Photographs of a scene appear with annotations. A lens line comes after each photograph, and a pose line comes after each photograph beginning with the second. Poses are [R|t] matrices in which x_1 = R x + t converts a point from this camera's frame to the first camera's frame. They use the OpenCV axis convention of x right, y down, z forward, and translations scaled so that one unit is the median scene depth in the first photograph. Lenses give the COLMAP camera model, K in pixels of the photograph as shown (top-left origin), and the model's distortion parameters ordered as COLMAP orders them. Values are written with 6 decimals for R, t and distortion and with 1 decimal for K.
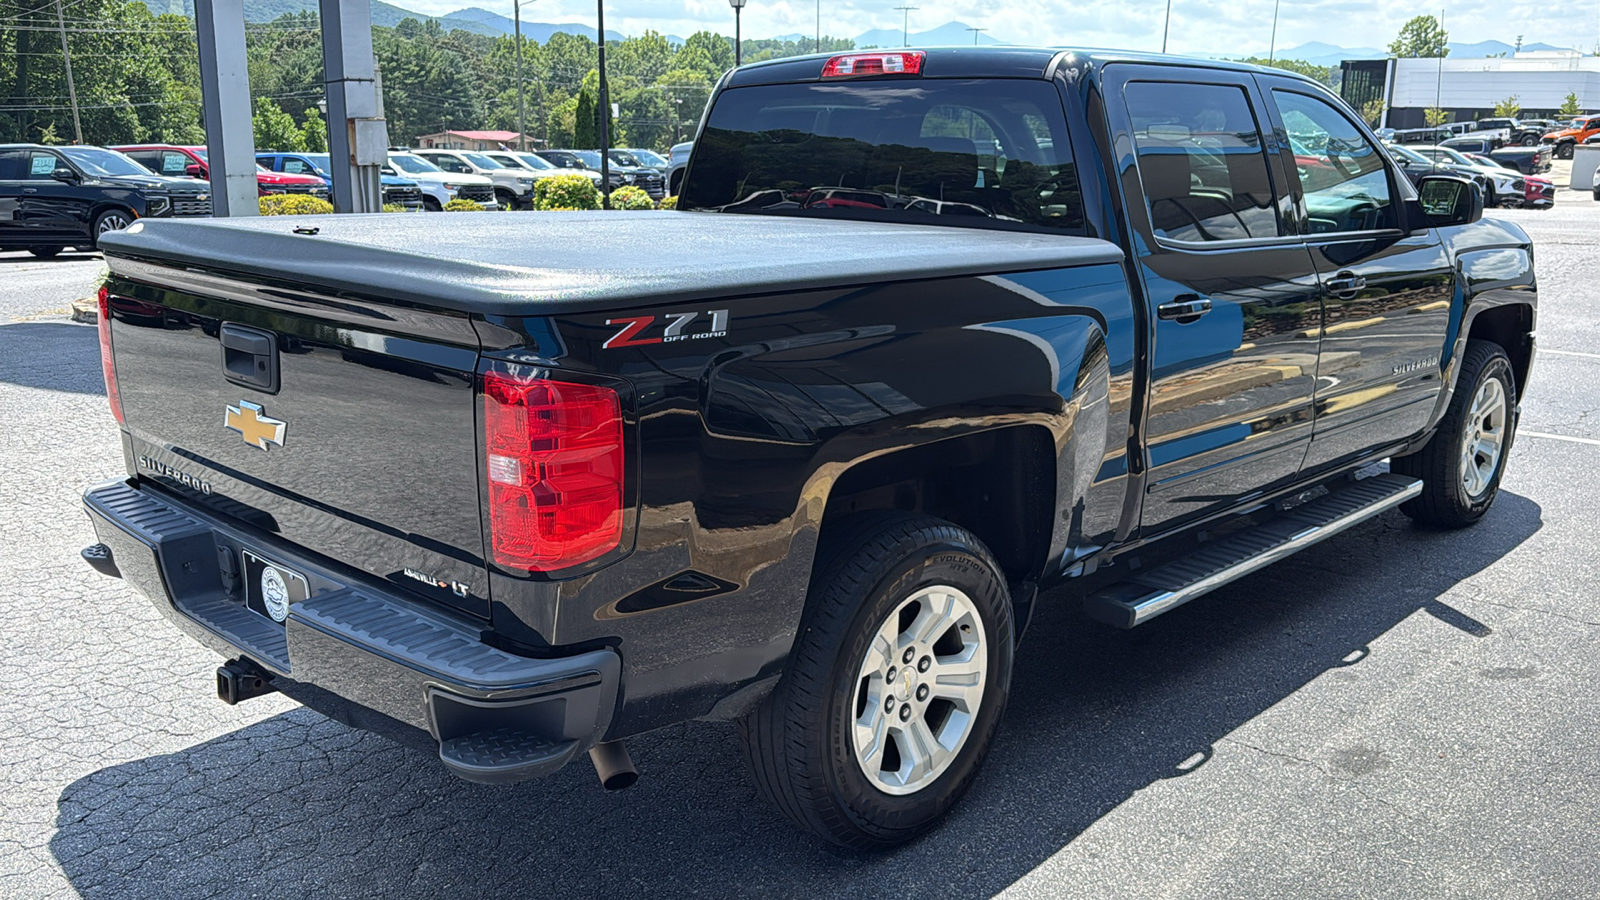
lens RADIAL K [[1421.7, 0, 768.6], [0, 1421.7, 433.3], [0, 0, 1]] dist [0.063916, -0.096326]
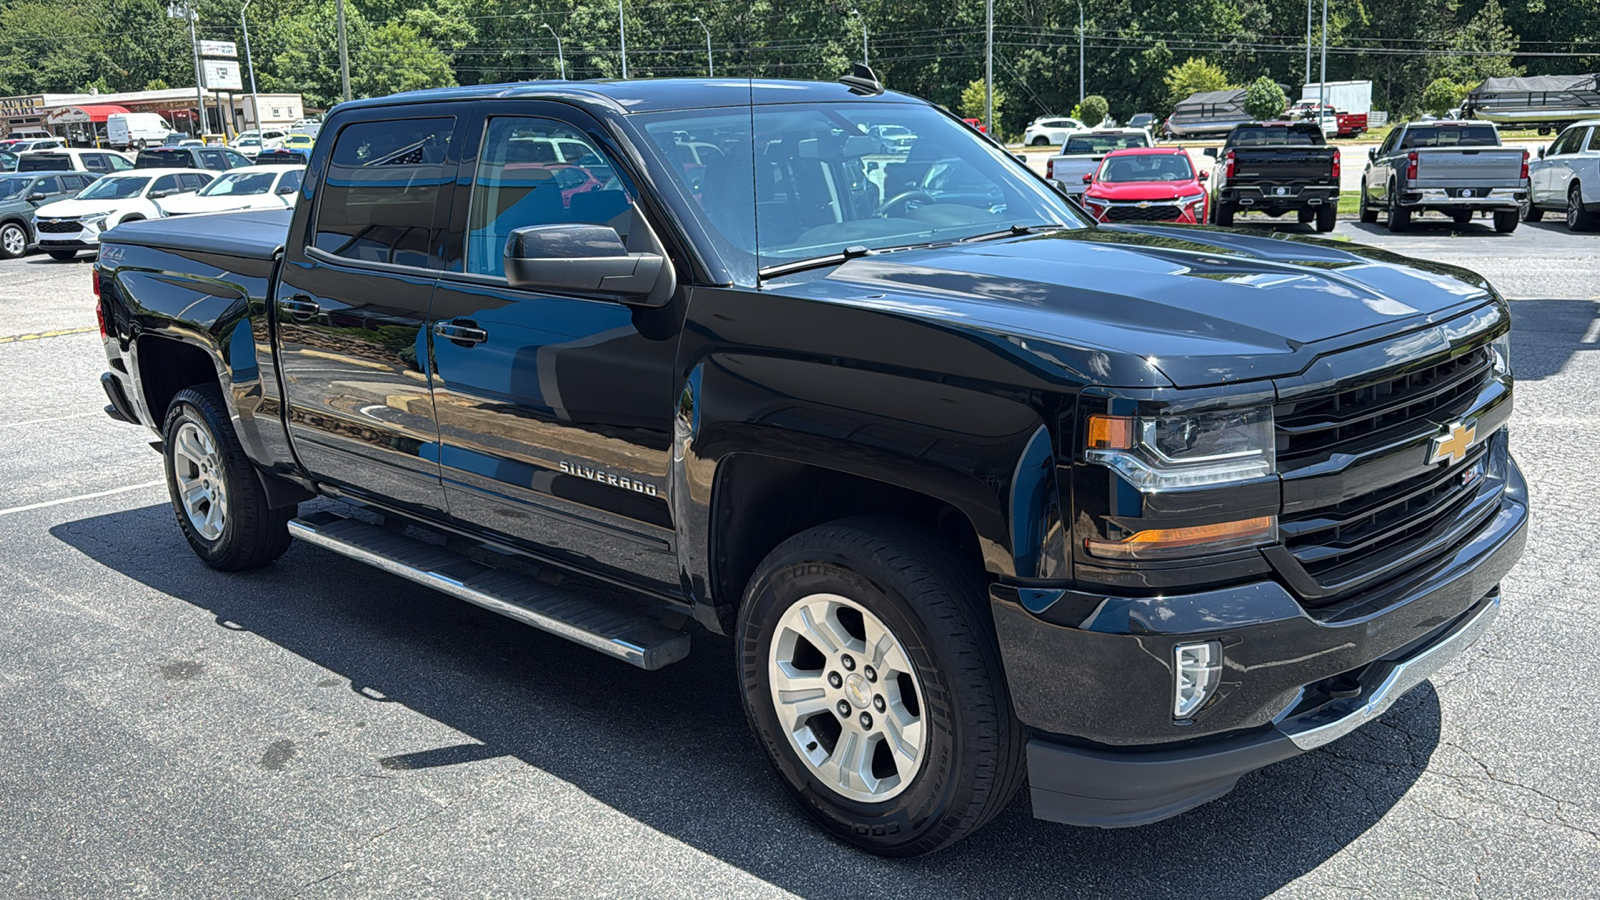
lens RADIAL K [[1421.7, 0, 810.8], [0, 1421.7, 444.0], [0, 0, 1]] dist [0.063916, -0.096326]
pose [[-0.029111, 0.211928, -0.976852, 1.262361], [-0.167879, 0.962347, 0.213785, -0.258737], [0.985378, 0.170217, 0.007563, 1.198254]]
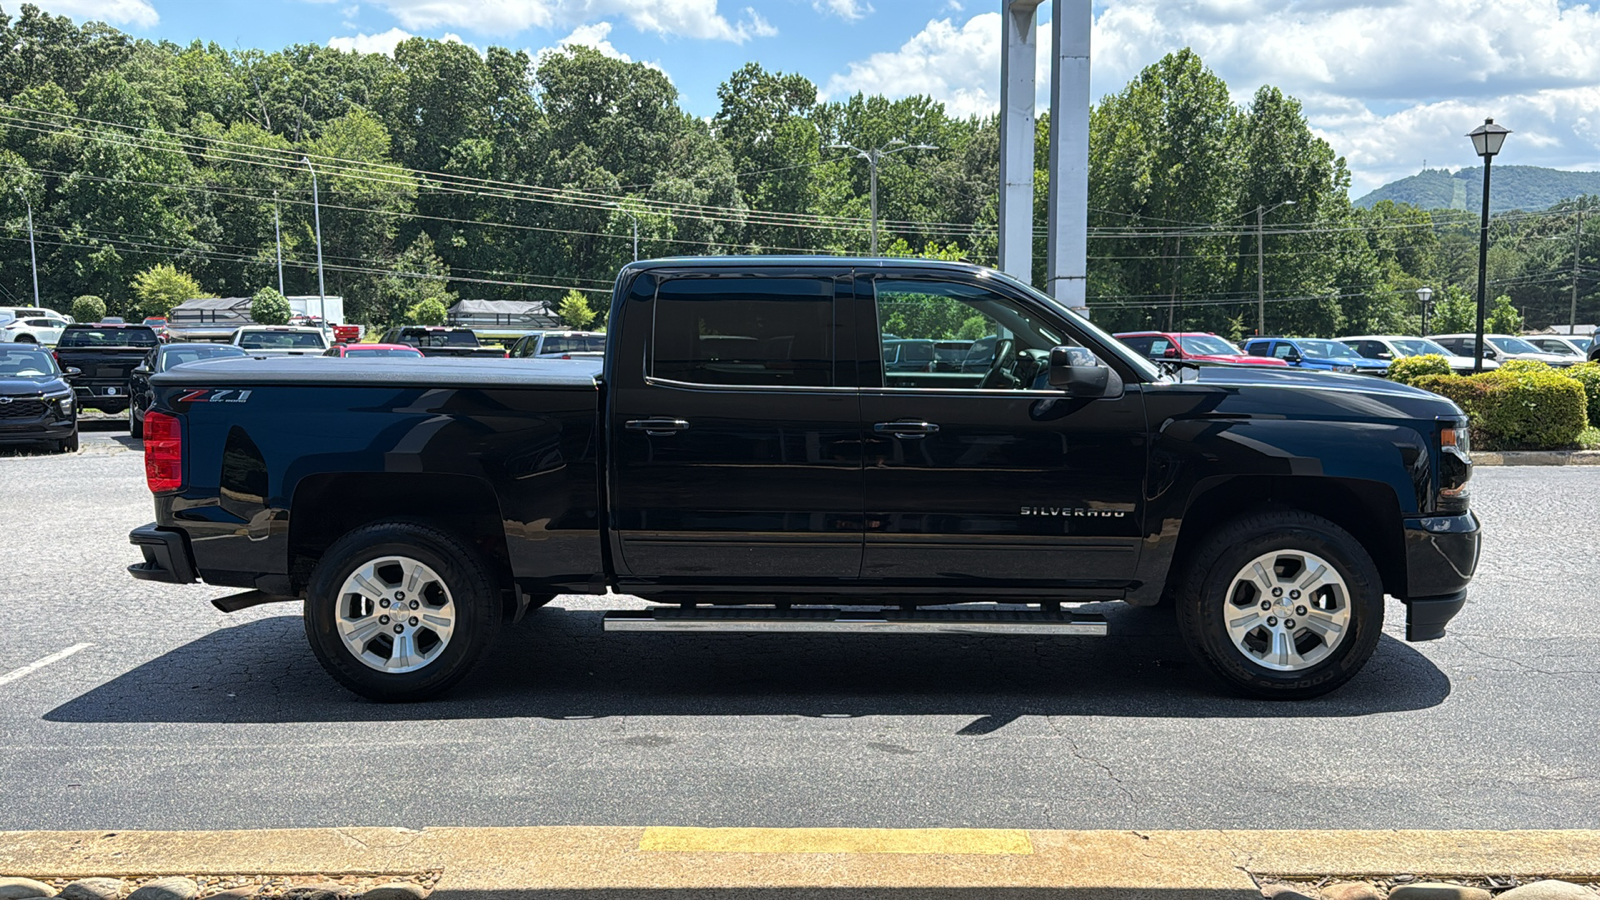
lens RADIAL K [[1421.7, 0, 802.1], [0, 1421.7, 457.9], [0, 0, 1]] dist [0.063916, -0.096326]
pose [[0.660013, 0.065827, -0.748365, 1.244890], [-0.149325, 0.987772, -0.044810, -0.007768], [0.736264, 0.141325, 0.661772, 0.111022]]
